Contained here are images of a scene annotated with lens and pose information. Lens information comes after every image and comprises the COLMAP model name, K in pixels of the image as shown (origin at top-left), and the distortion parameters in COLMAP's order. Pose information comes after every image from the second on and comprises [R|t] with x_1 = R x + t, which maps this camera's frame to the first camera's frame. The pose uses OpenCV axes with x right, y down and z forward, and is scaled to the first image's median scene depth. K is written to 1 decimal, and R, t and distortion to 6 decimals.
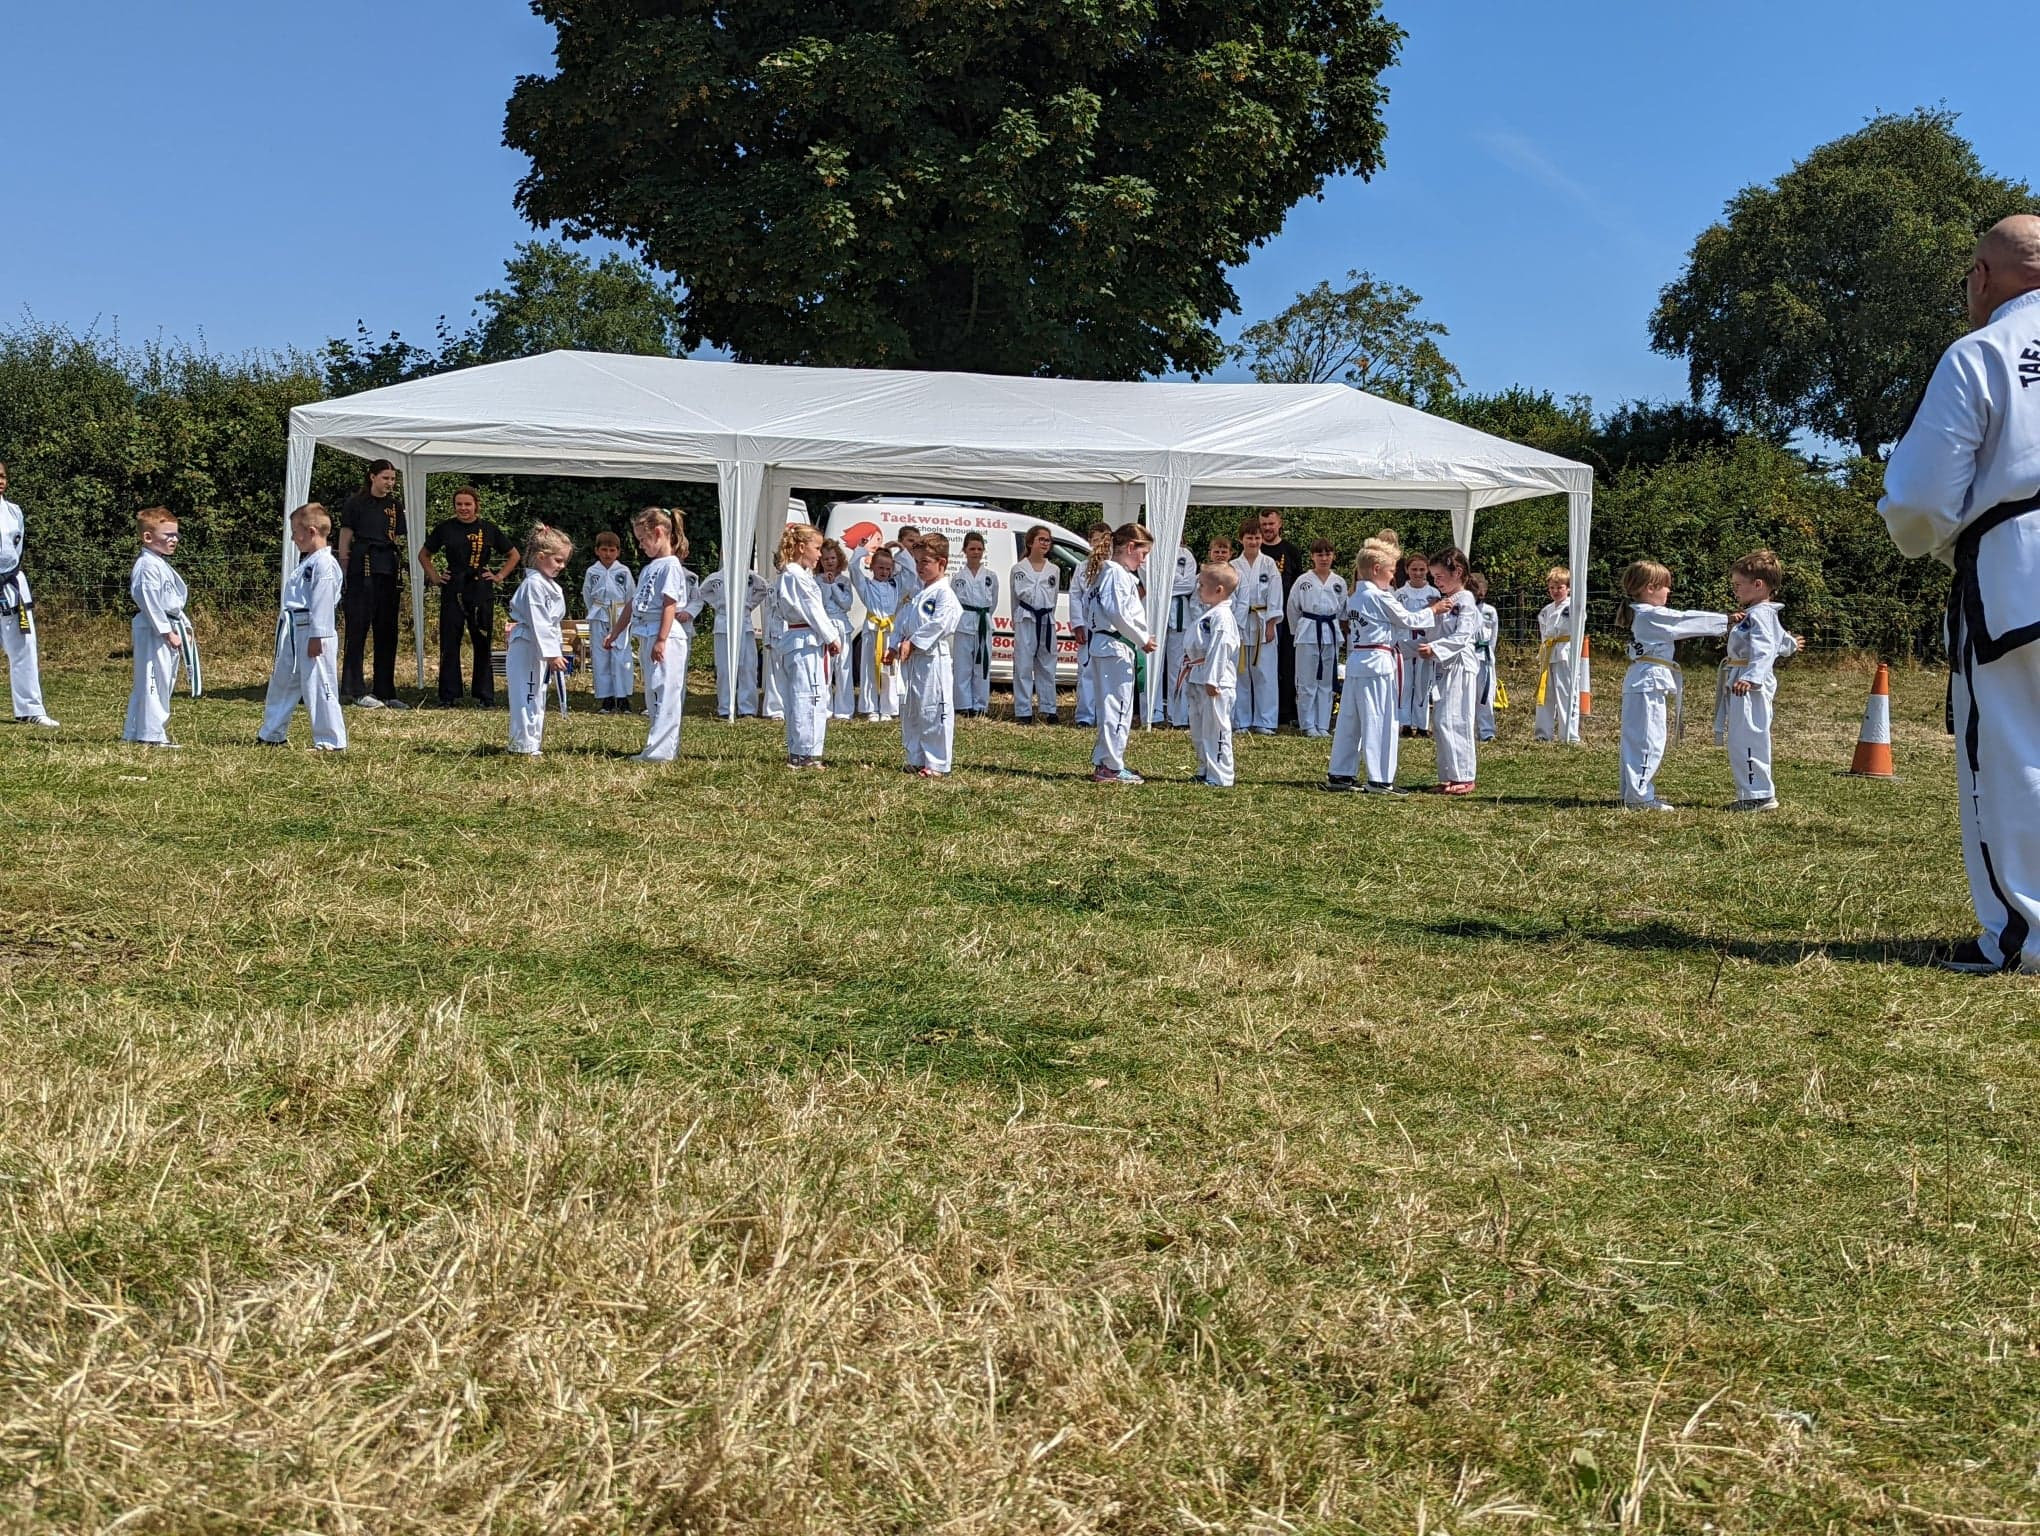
lens RADIAL K [[1922.6, 0, 1024.8], [0, 1922.6, 735.4], [0, 0, 1]] dist [0.036902, 0.000000]
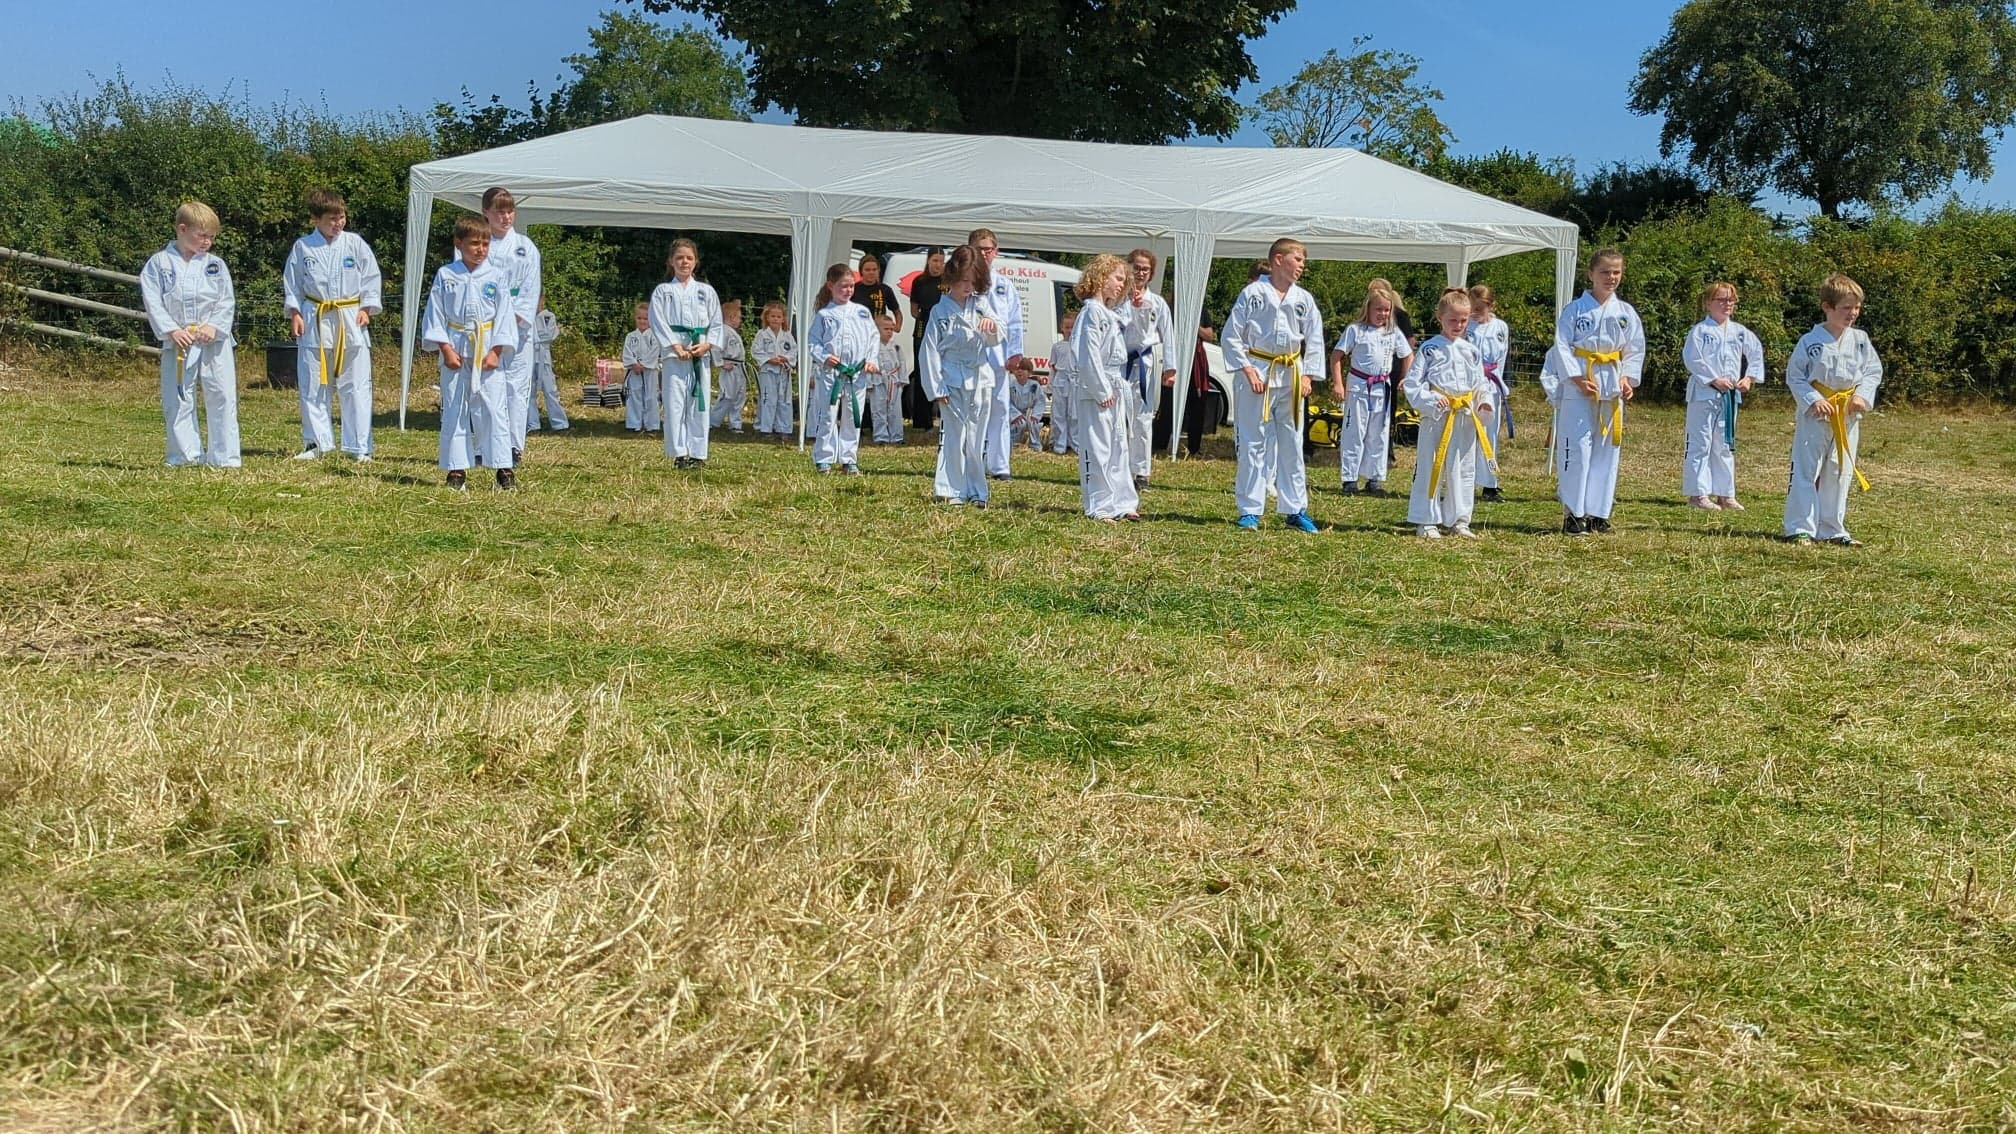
lens RADIAL K [[1731.9, 0, 1027.6], [0, 1731.9, 532.4], [0, 0, 1]] dist [0.053412, -0.043998]
pose [[0.999853, 0.008537, -0.014846, -0.016964], [-0.007945, 0.999187, 0.039516, -0.000344], [0.015171, -0.039393, 0.999109, -0.037659]]
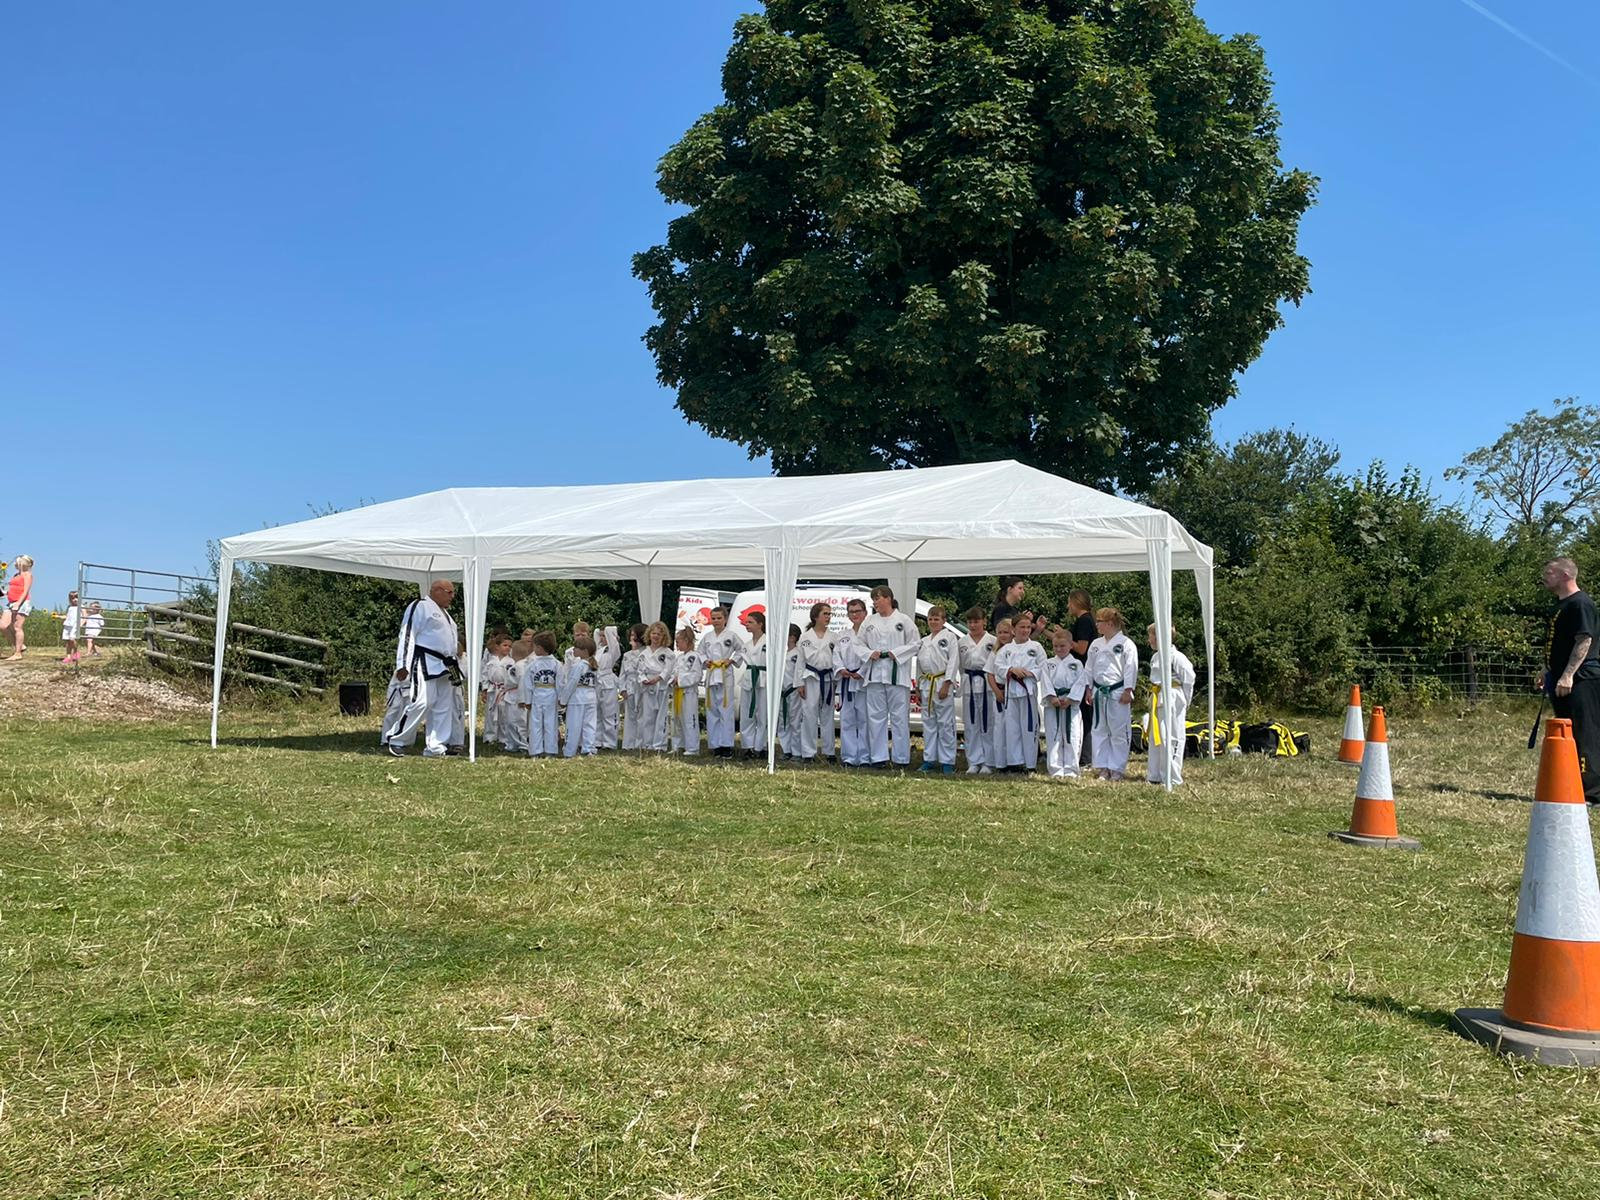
lens RADIAL K [[1257.7, 0, 798.8], [0, 1257.7, 600.7], [0, 0, 1]] dist [0.102599, -0.097622]
pose [[0.899662, -0.044847, -0.434278, 1.371275], [-0.012805, 0.991572, -0.128926, -0.022298], [0.436400, 0.121551, 0.891505, 1.139160]]
